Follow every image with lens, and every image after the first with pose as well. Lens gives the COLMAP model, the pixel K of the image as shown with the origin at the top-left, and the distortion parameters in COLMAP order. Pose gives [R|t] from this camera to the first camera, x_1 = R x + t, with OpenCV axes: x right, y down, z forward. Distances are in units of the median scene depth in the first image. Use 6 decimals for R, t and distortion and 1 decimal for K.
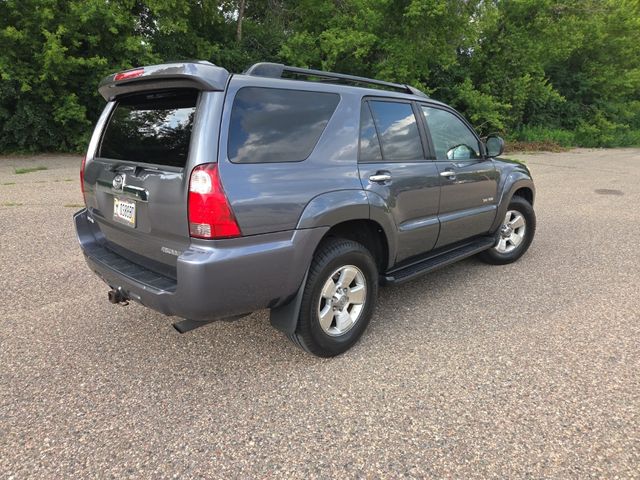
lens RADIAL K [[427.4, 0, 320.0], [0, 427.4, 240.0], [0, 0, 1]] dist [0.063206, -0.048939]
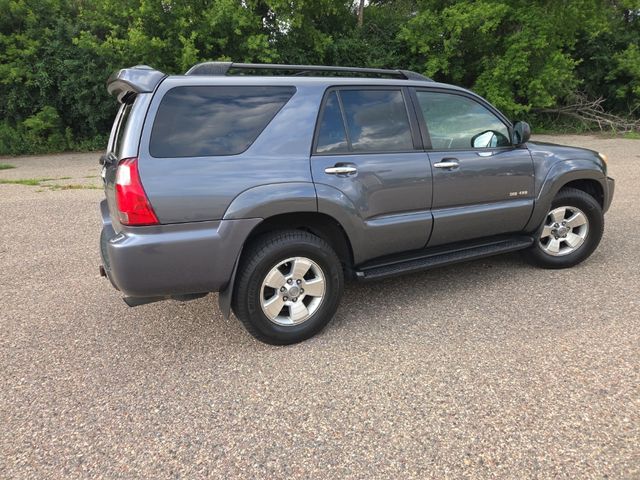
lens RADIAL K [[428.4, 0, 316.9], [0, 428.4, 237.0], [0, 0, 1]] dist [0.058588, -0.036481]
pose [[0.948033, 0.051366, -0.313998, 0.325915], [-0.044029, 0.998567, 0.030419, -0.016275], [0.315111, -0.015014, 0.948936, 0.044704]]
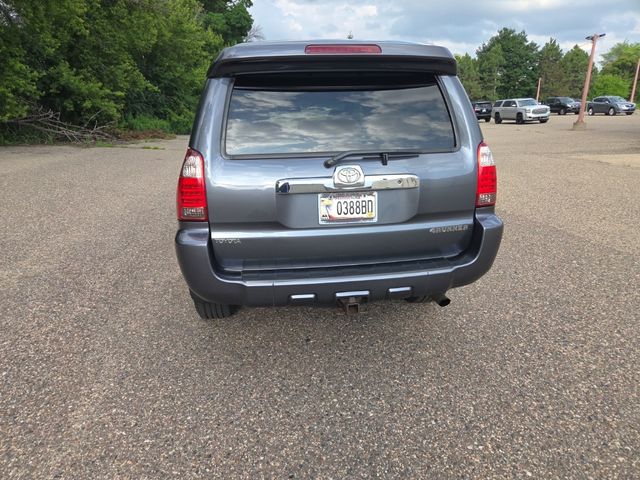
lens RADIAL K [[428.6, 0, 309.8], [0, 428.6, 238.6], [0, 0, 1]] dist [0.071443, -0.054387]
pose [[0.605728, -0.226830, 0.762654, -0.848327], [0.213491, 0.969689, 0.118844, -0.091646], [-0.766495, 0.090833, 0.635794, 0.371103]]
